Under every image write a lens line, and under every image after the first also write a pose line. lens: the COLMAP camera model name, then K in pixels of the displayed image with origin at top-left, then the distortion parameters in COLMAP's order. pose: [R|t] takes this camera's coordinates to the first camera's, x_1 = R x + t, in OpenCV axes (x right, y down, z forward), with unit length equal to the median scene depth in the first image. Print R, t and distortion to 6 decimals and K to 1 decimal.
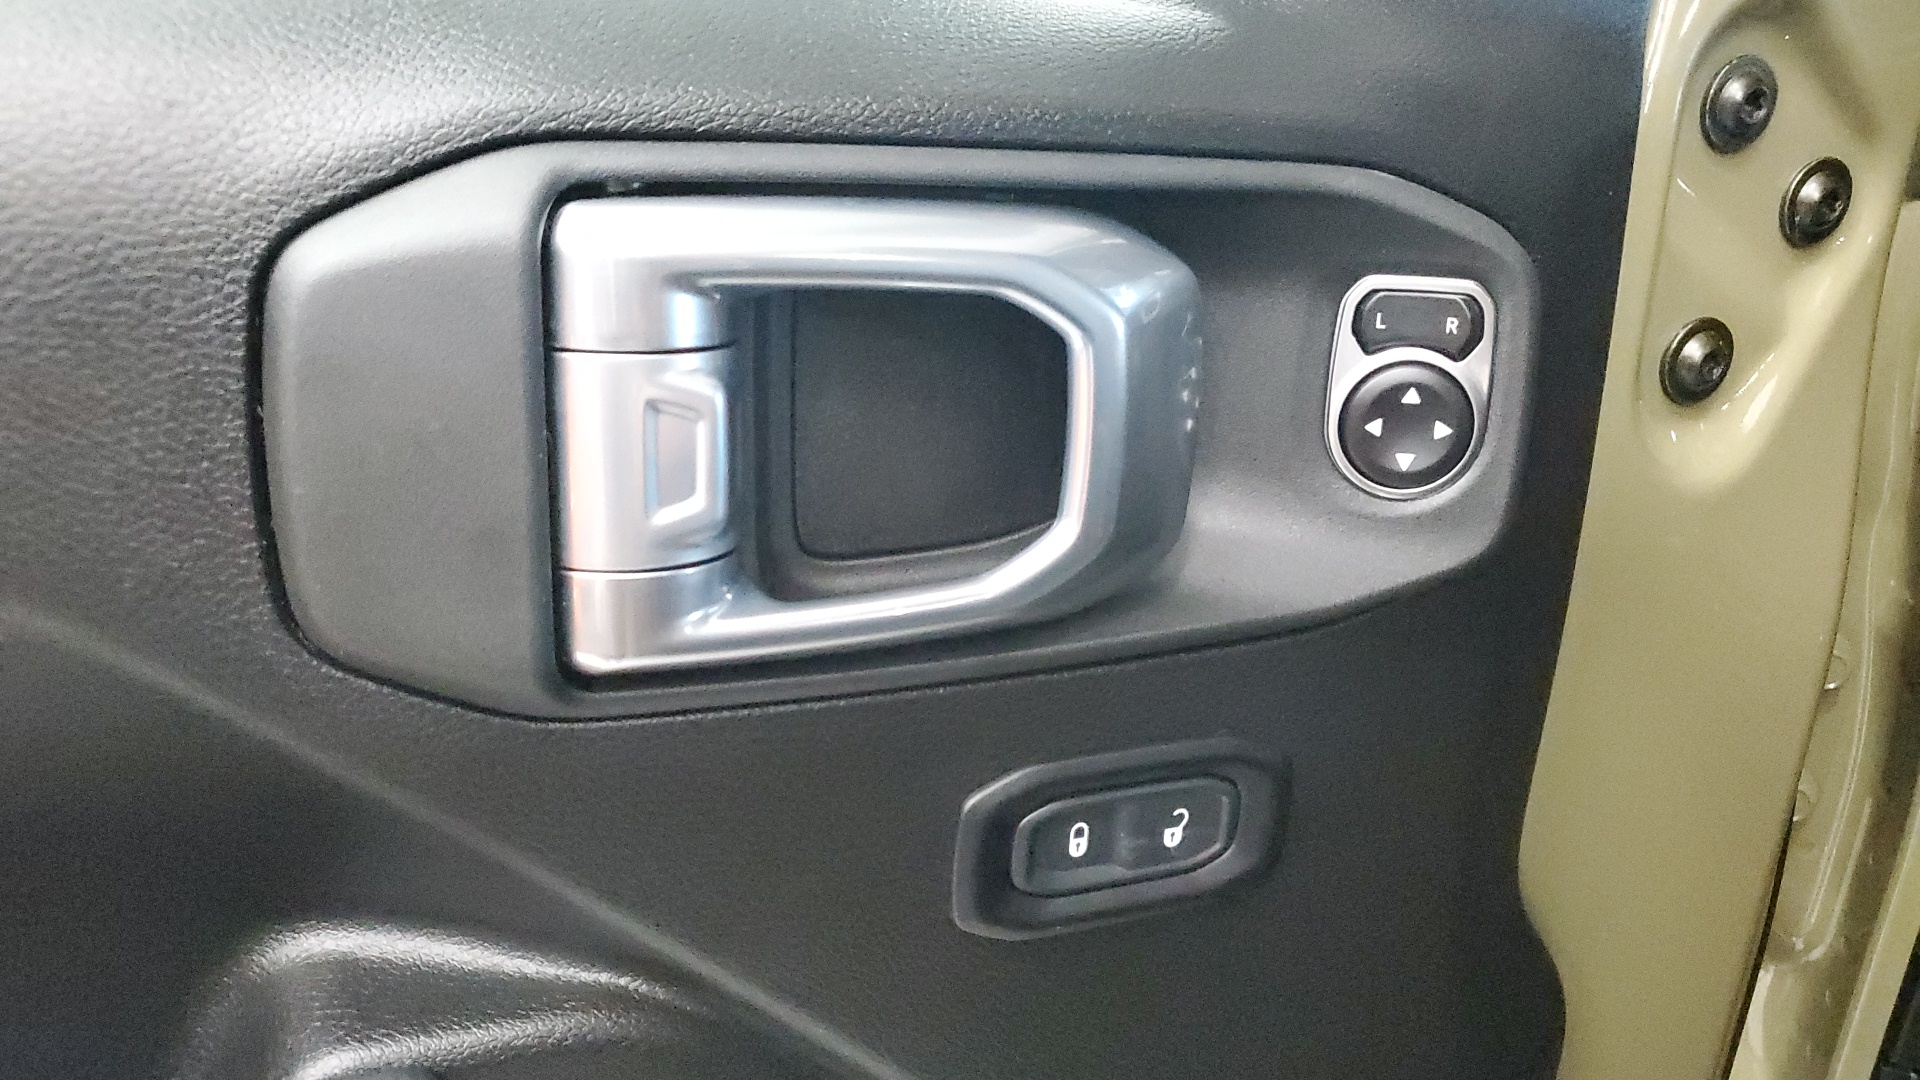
lens RADIAL K [[1519.9, 0, 950.8], [0, 1519.9, 549.0], [0, 0, 1]] dist [0.052236, -0.073186]
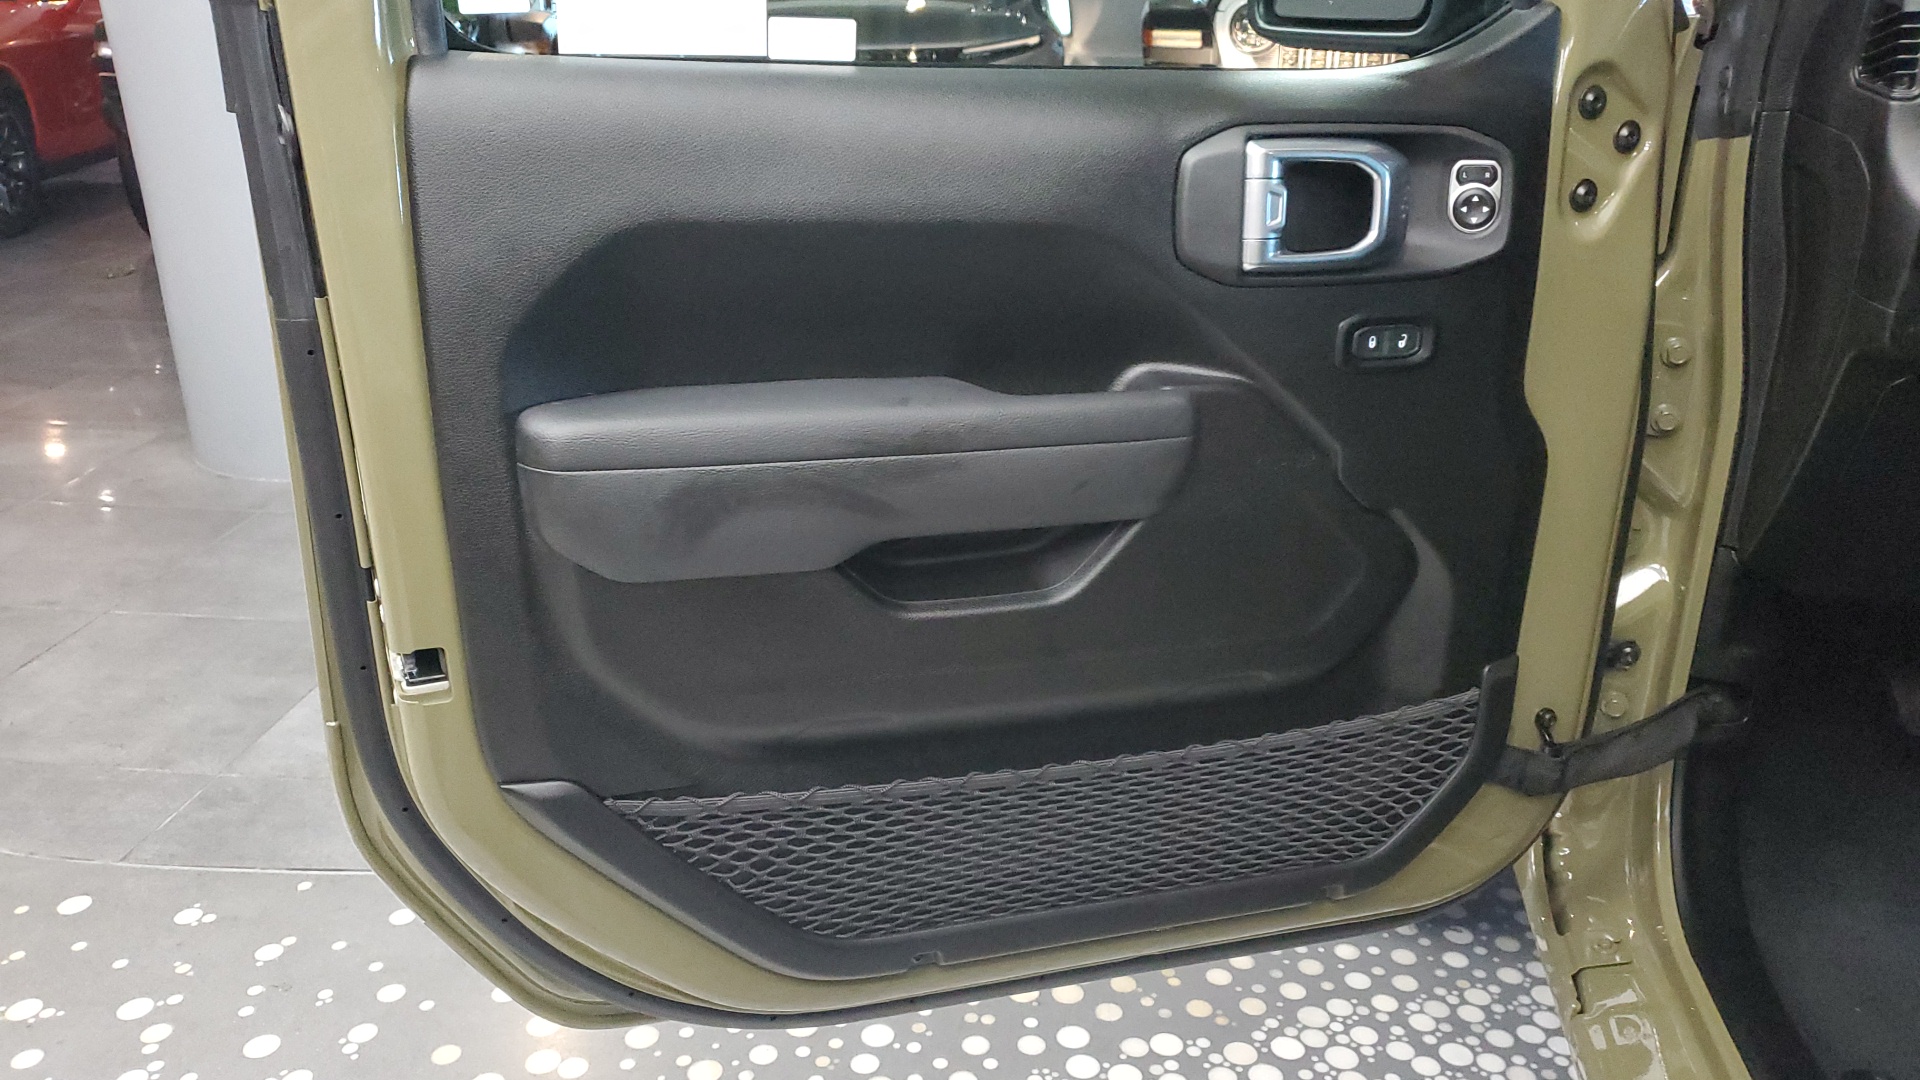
lens RADIAL K [[1517.7, 0, 995.4], [0, 1517.7, 538.9], [0, 0, 1]] dist [-0.002843, -0.002756]
pose [[0.998615, -0.024212, -0.046721, -0.554552], [0.023786, 0.999670, -0.009669, 0.605585], [0.046939, 0.008545, 0.998861, -2.153126]]
